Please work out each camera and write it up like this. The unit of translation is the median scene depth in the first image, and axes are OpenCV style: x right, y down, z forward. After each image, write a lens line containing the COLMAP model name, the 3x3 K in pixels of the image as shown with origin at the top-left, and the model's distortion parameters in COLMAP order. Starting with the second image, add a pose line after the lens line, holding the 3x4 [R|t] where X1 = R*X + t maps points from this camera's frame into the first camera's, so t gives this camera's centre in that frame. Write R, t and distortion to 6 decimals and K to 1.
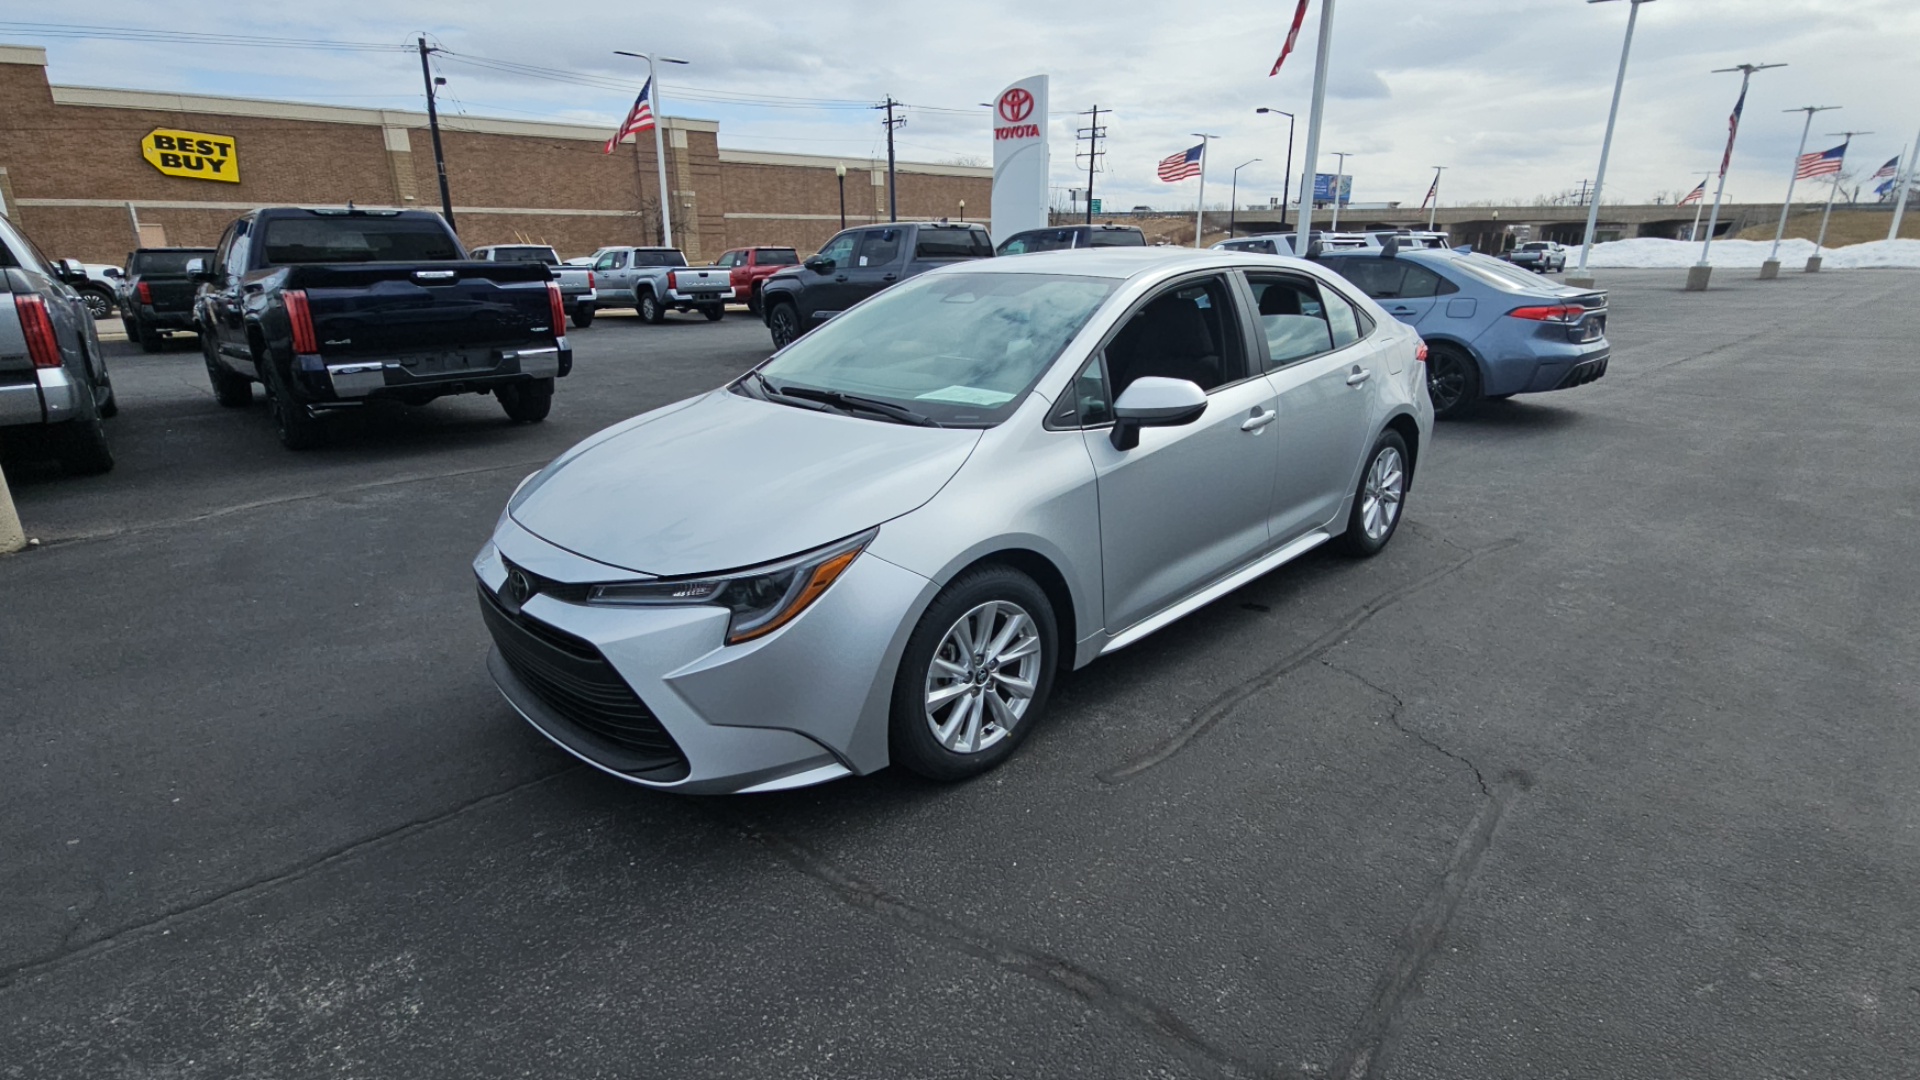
lens RADIAL K [[921.2, 0, 981.7], [0, 921.2, 551.2], [0, 0, 1]] dist [0.007692, -0.006183]
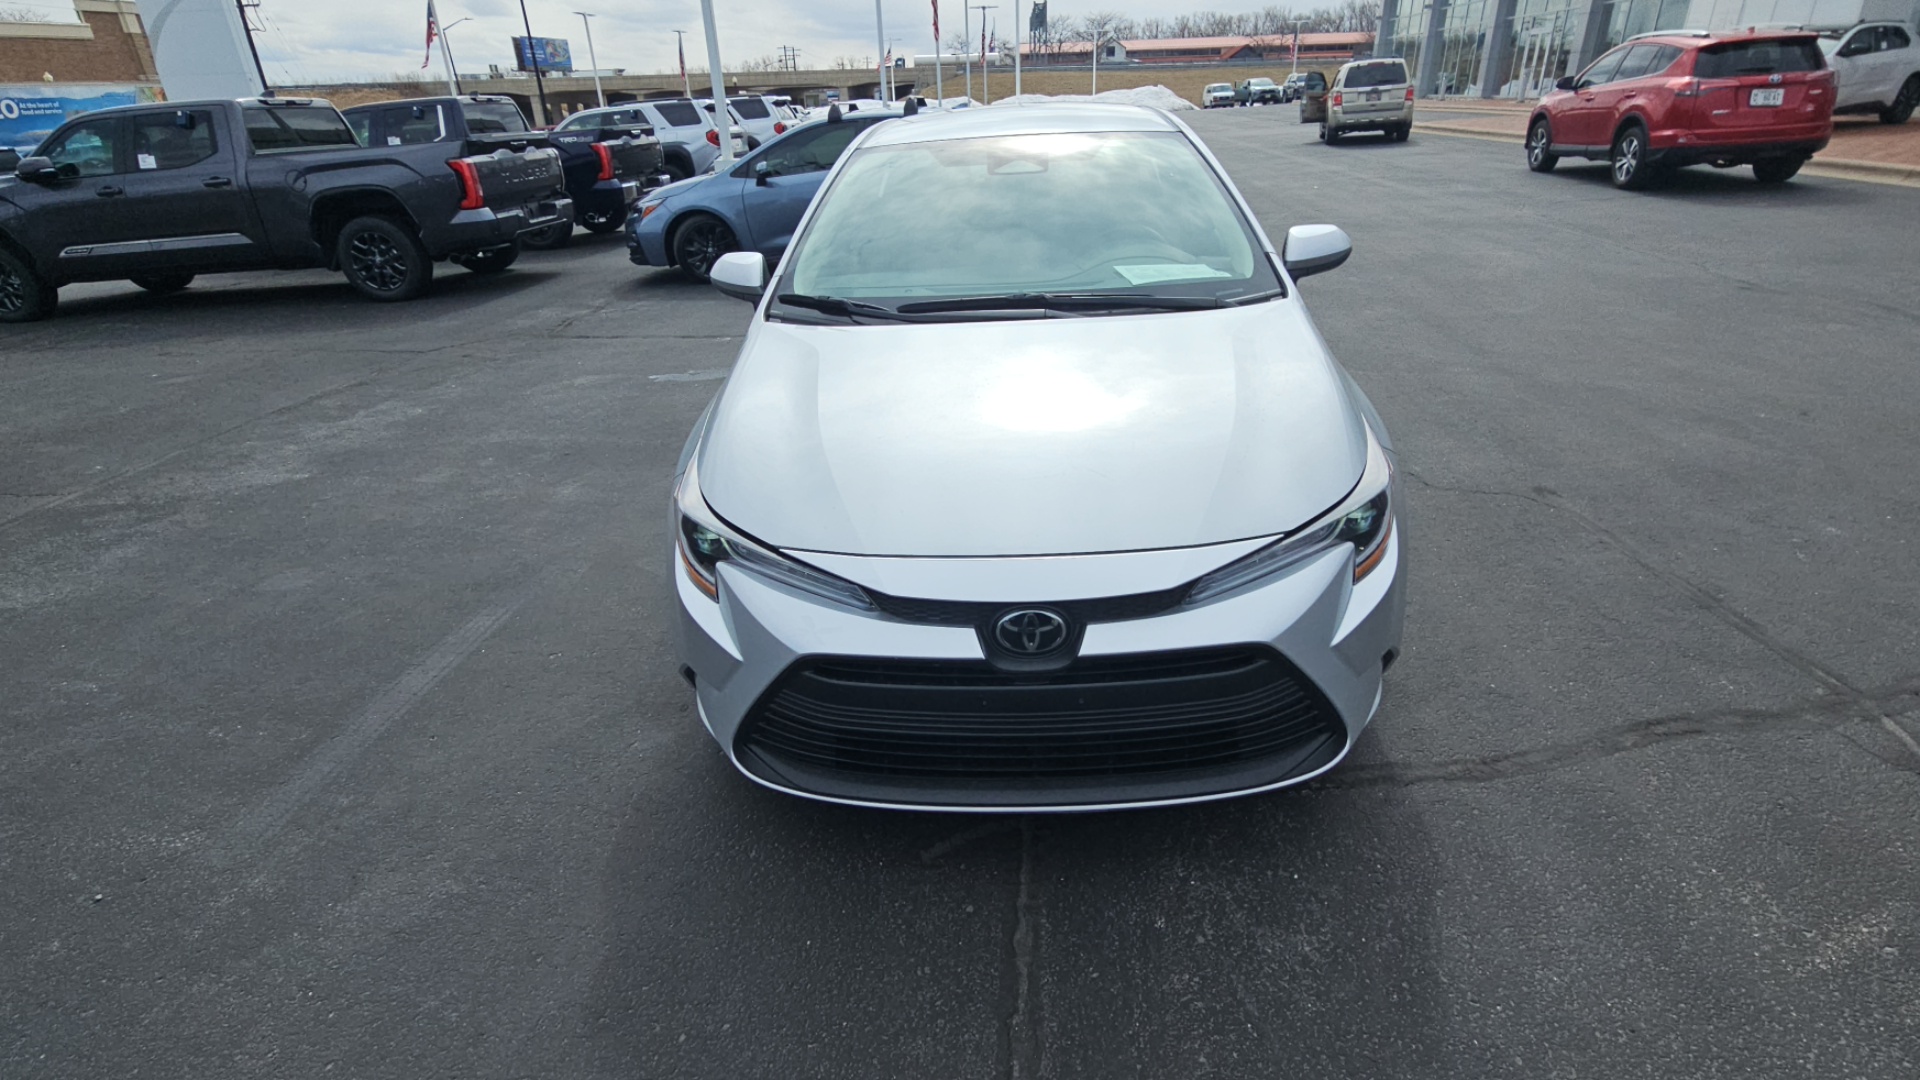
lens RADIAL K [[921.2, 0, 981.7], [0, 921.2, 551.2], [0, 0, 1]] dist [0.007692, -0.006183]
pose [[0.731799, -0.323890, 0.599638, -0.616303], [0.250575, 0.946095, 0.205224, -0.111818], [-0.633785, 0.000071, 0.773510, 0.334805]]
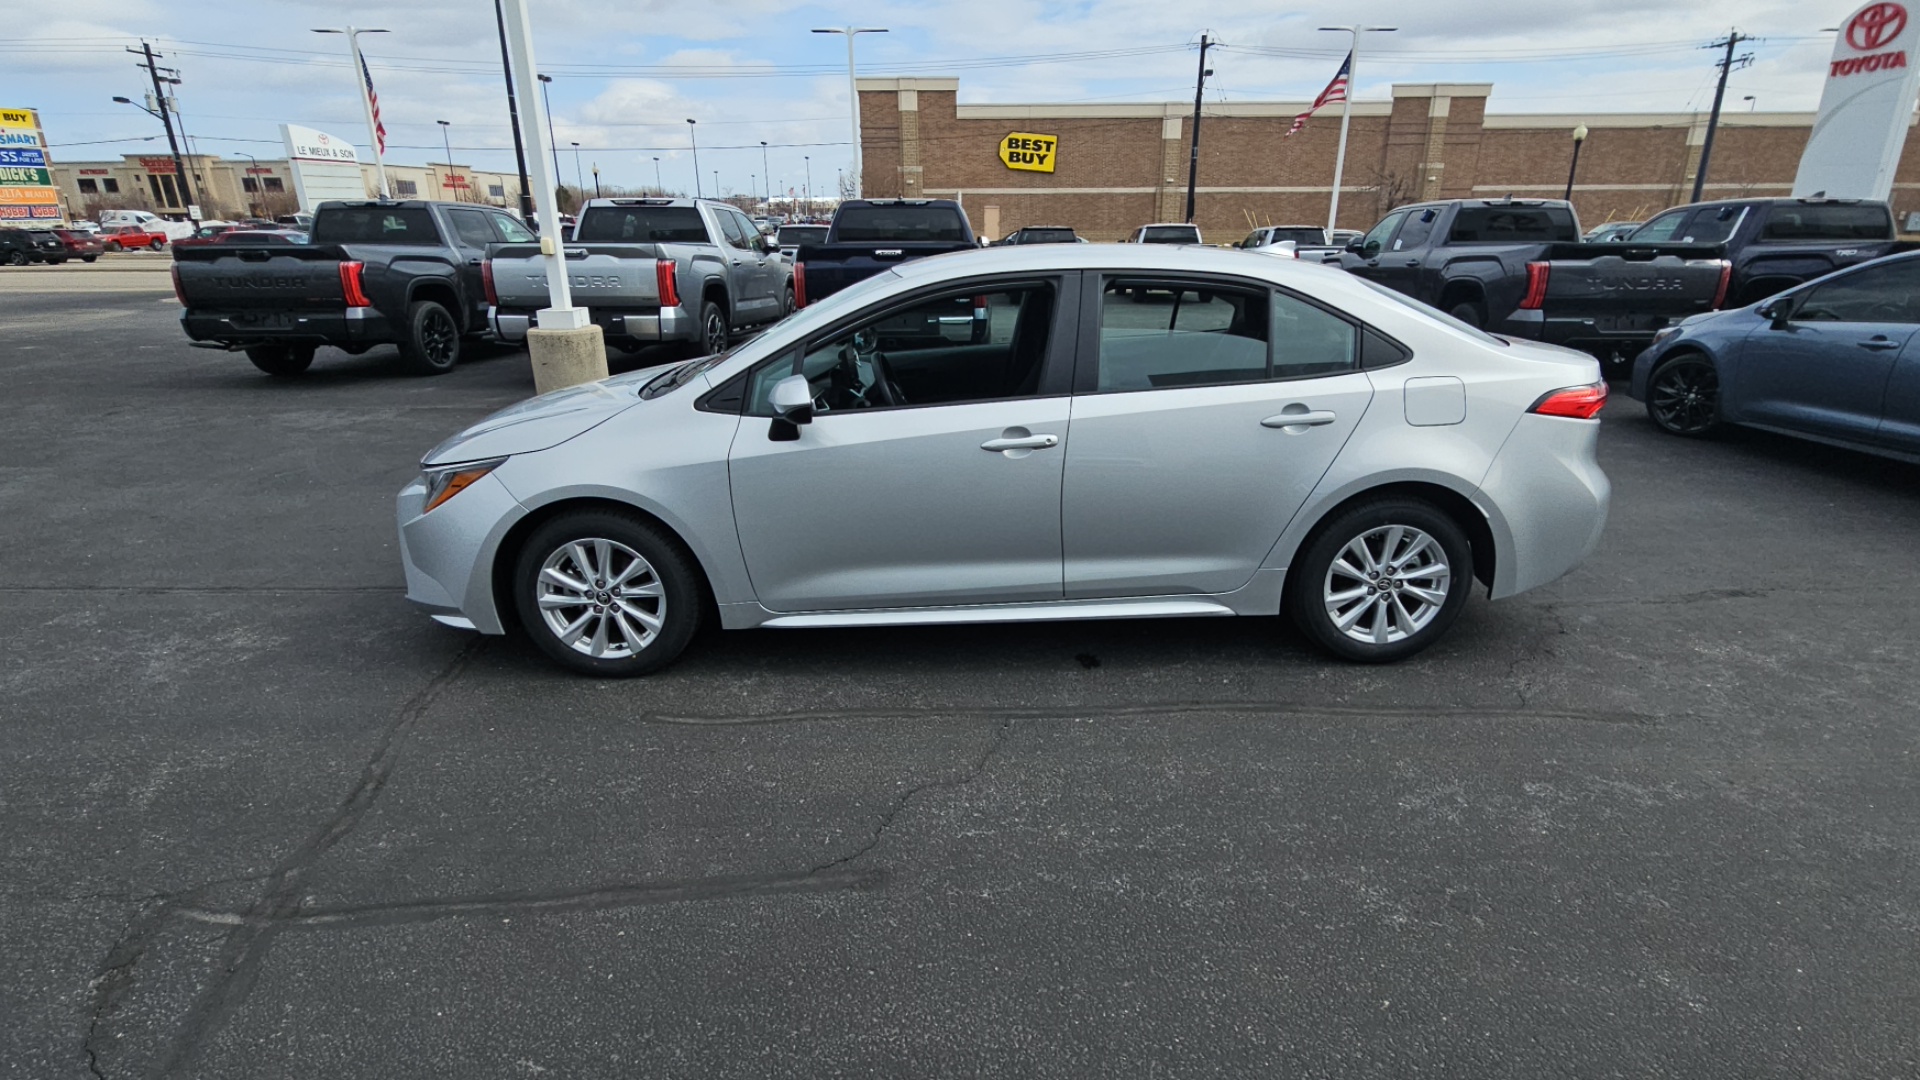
lens RADIAL K [[921.2, 0, 981.7], [0, 921.2, 551.2], [0, 0, 1]] dist [0.007692, -0.006183]
pose [[0.722424, 0.232098, -0.651333, 0.807851], [-0.216393, 0.970553, 0.105837, -0.115225], [0.656717, 0.064485, 0.751375, 0.285791]]
